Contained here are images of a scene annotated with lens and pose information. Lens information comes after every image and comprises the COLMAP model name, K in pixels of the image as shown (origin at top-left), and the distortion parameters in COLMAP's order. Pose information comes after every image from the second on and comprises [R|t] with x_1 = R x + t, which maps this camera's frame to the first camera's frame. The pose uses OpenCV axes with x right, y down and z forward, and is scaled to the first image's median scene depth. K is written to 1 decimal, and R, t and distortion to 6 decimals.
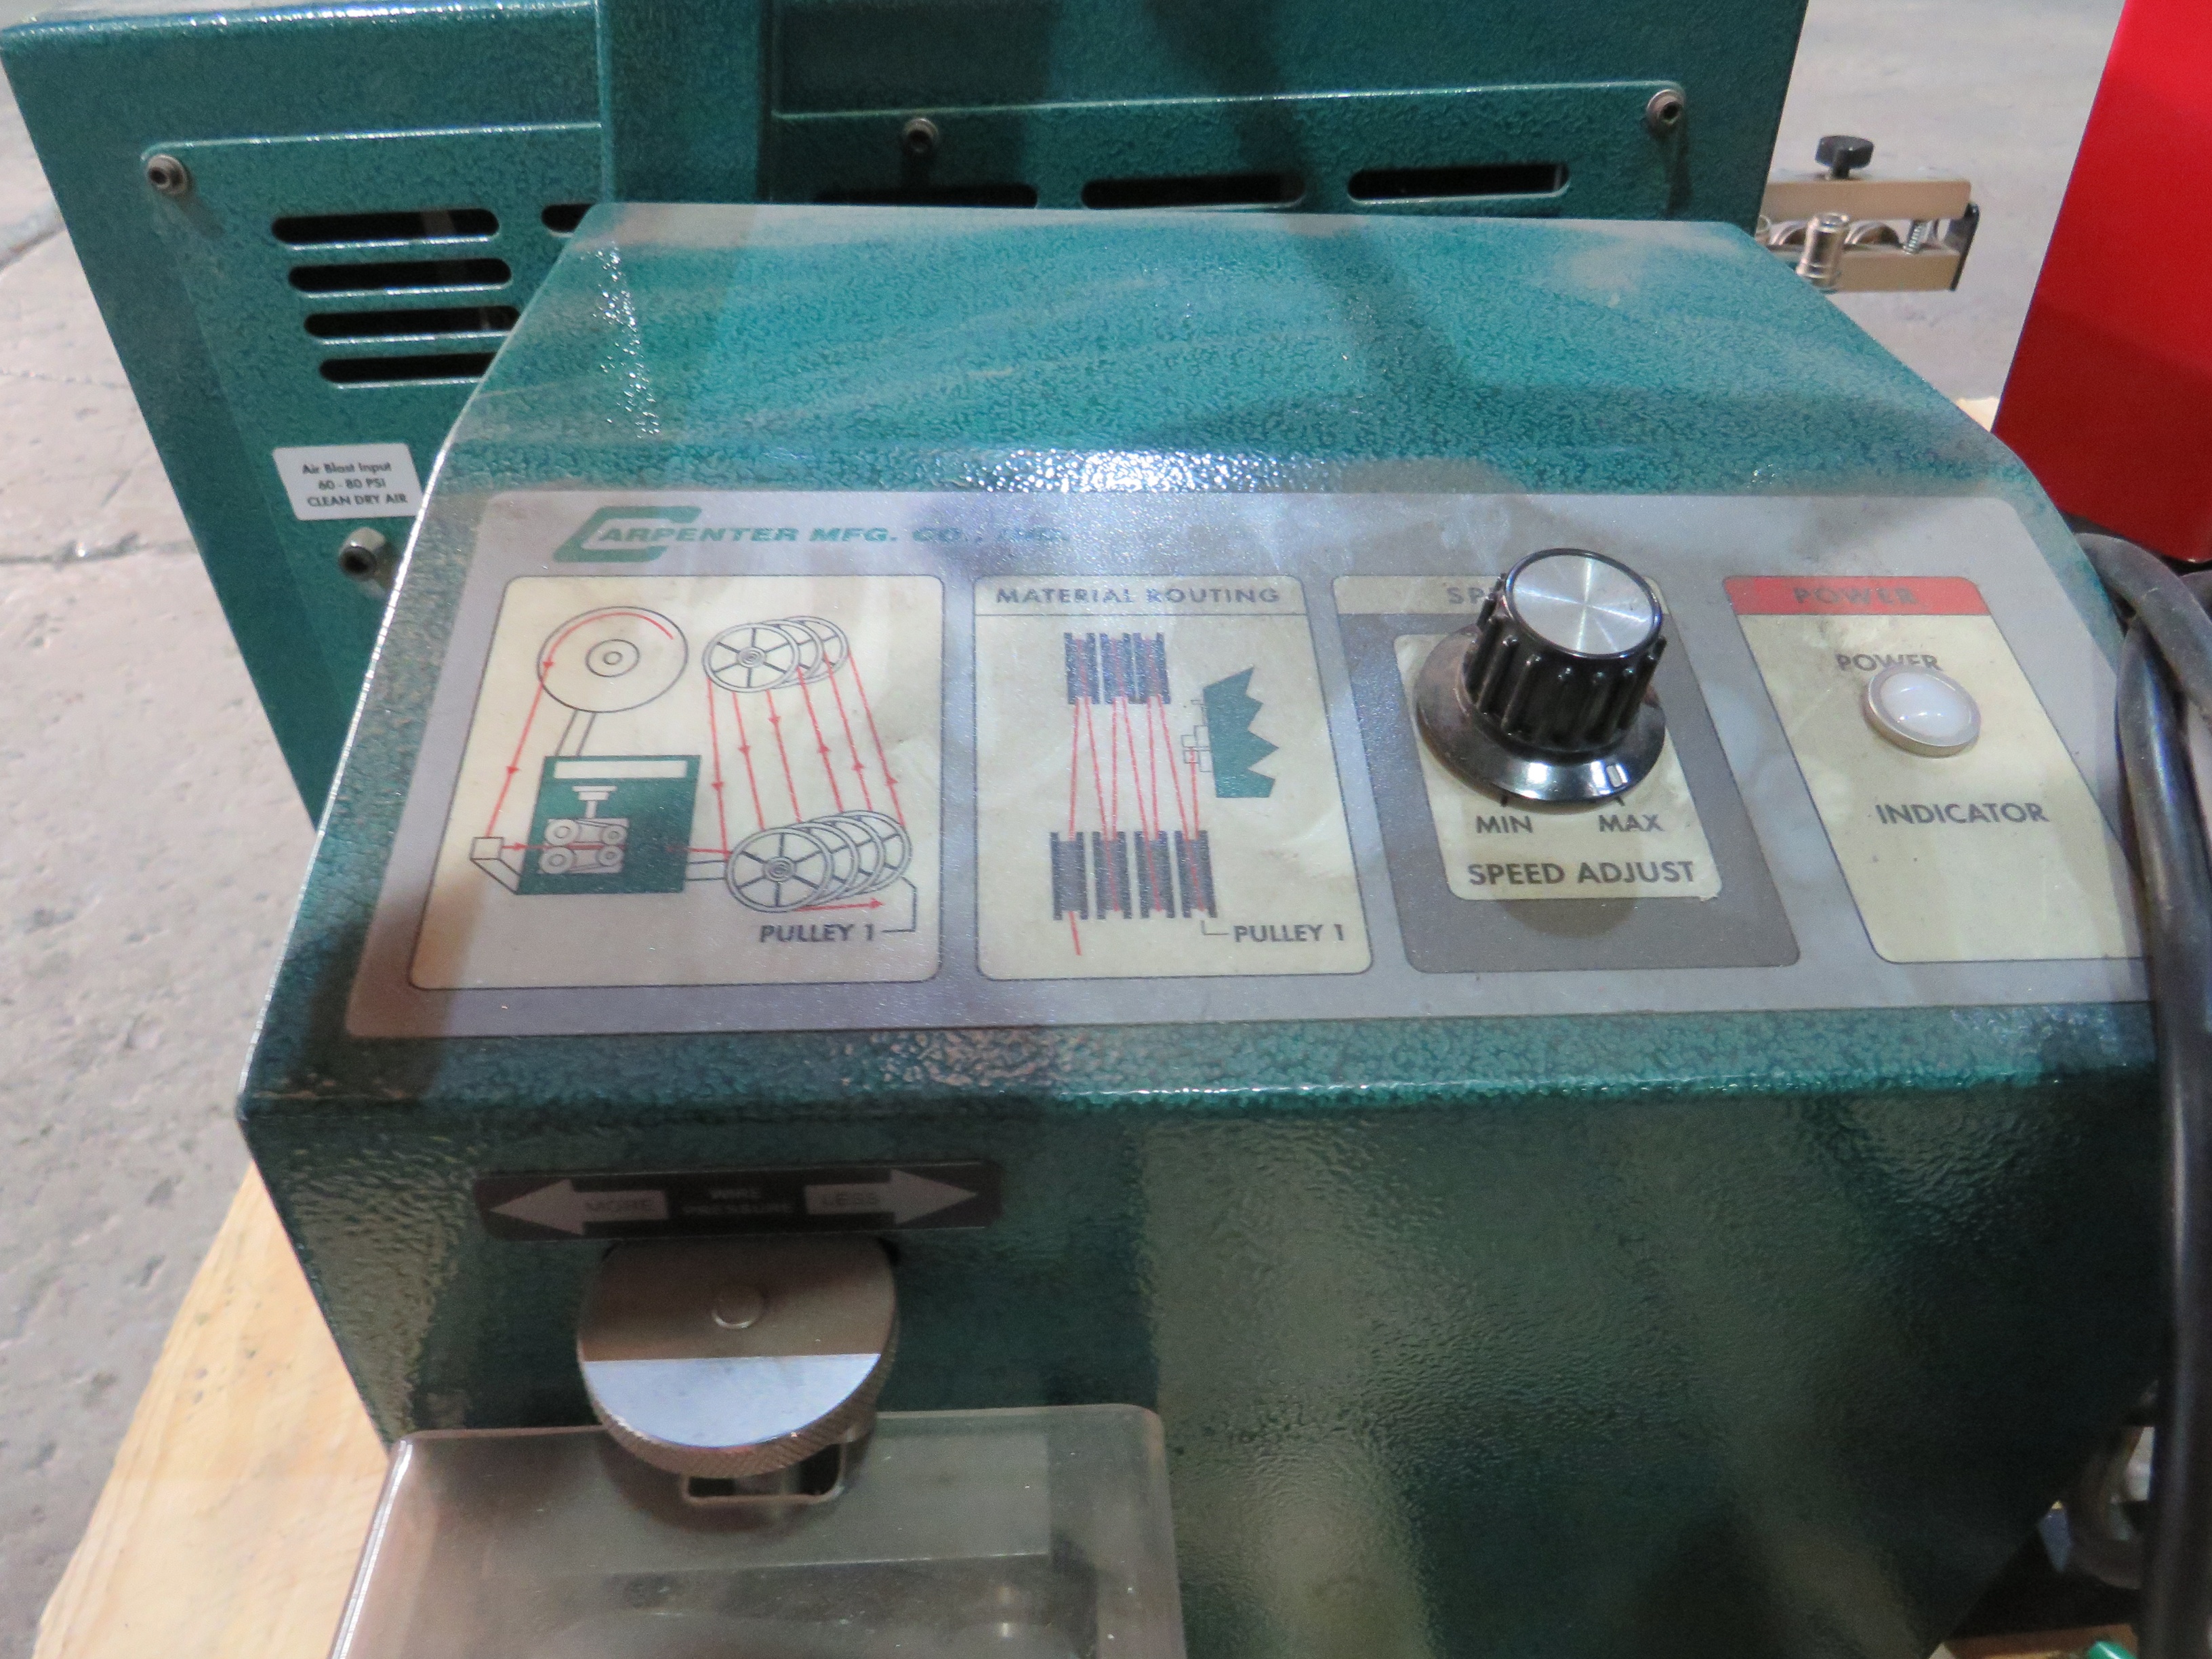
lens RADIAL K [[1579.5, 0, 1099.2], [0, 1579.5, 849.6], [0, 0, 1]] dist [-0.016717, 0.011480]
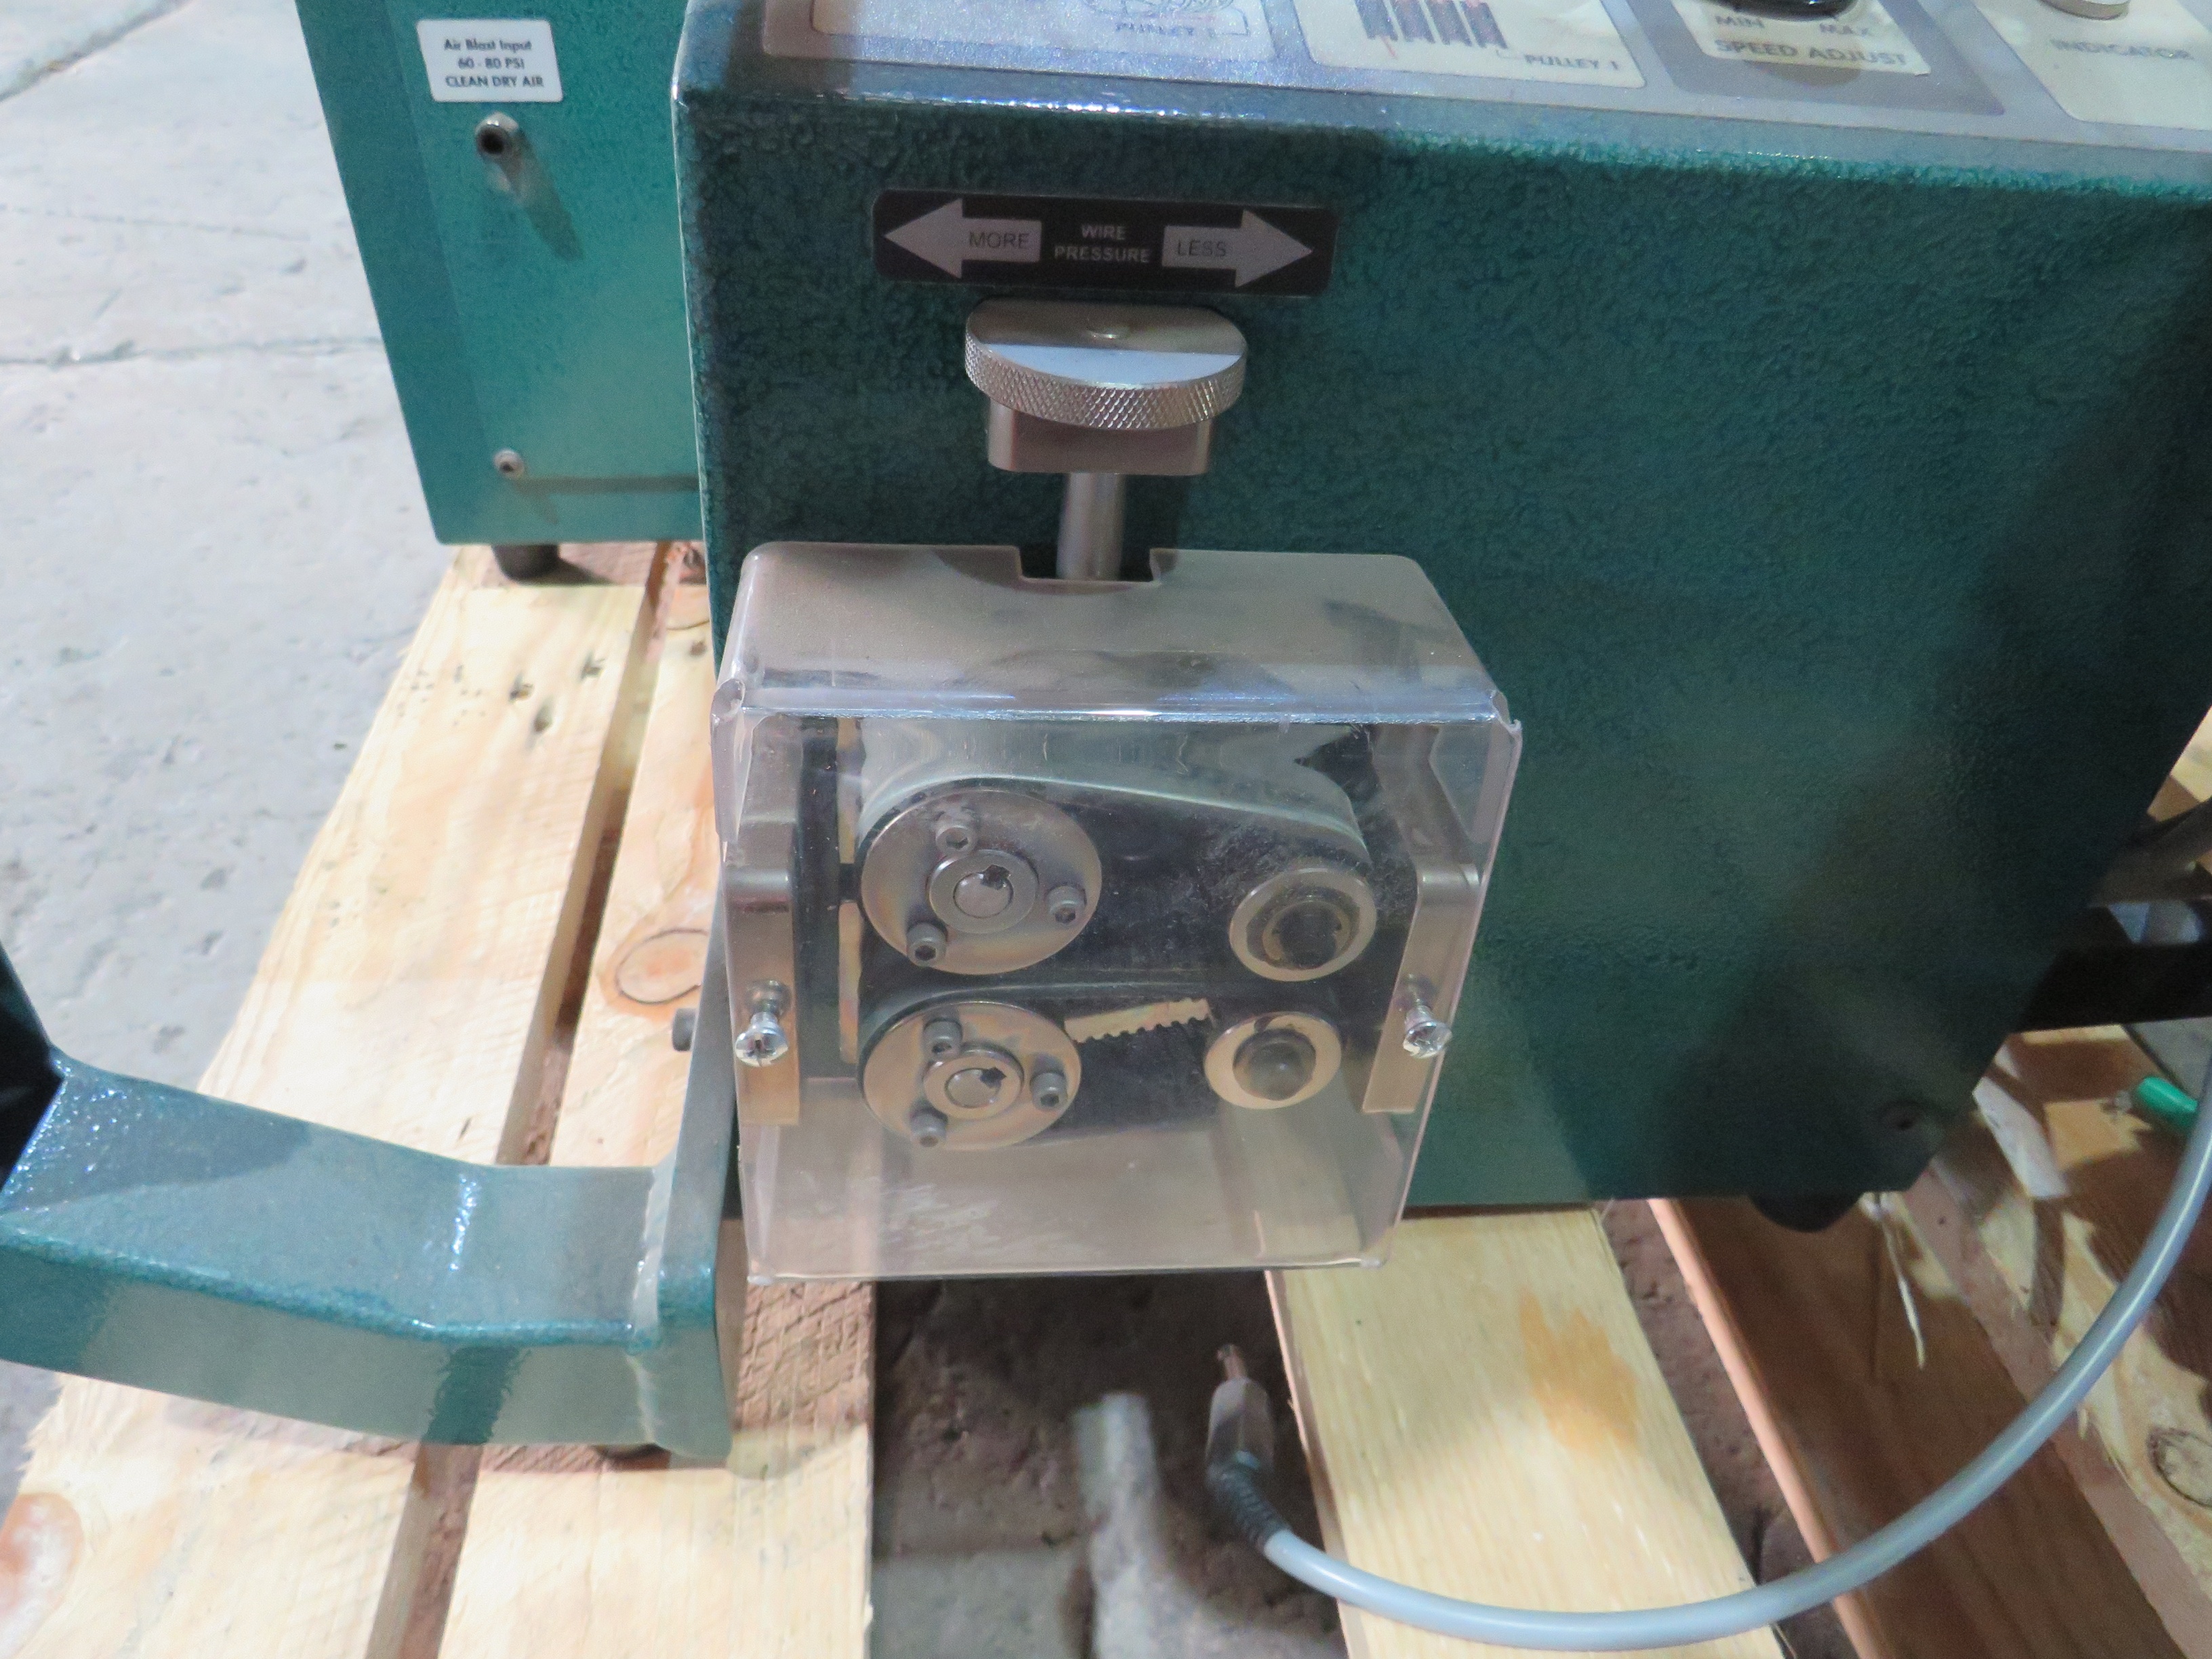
lens RADIAL K [[1579.5, 0, 1107.3], [0, 1579.5, 814.4], [0, 0, 1]] dist [-0.016717, 0.011480]
pose [[0.998615, 0.010666, 0.051513, -0.116065], [-0.009877, 0.999830, -0.015559, 0.268210], [-0.051670, 0.015029, 0.998551, -0.044651]]
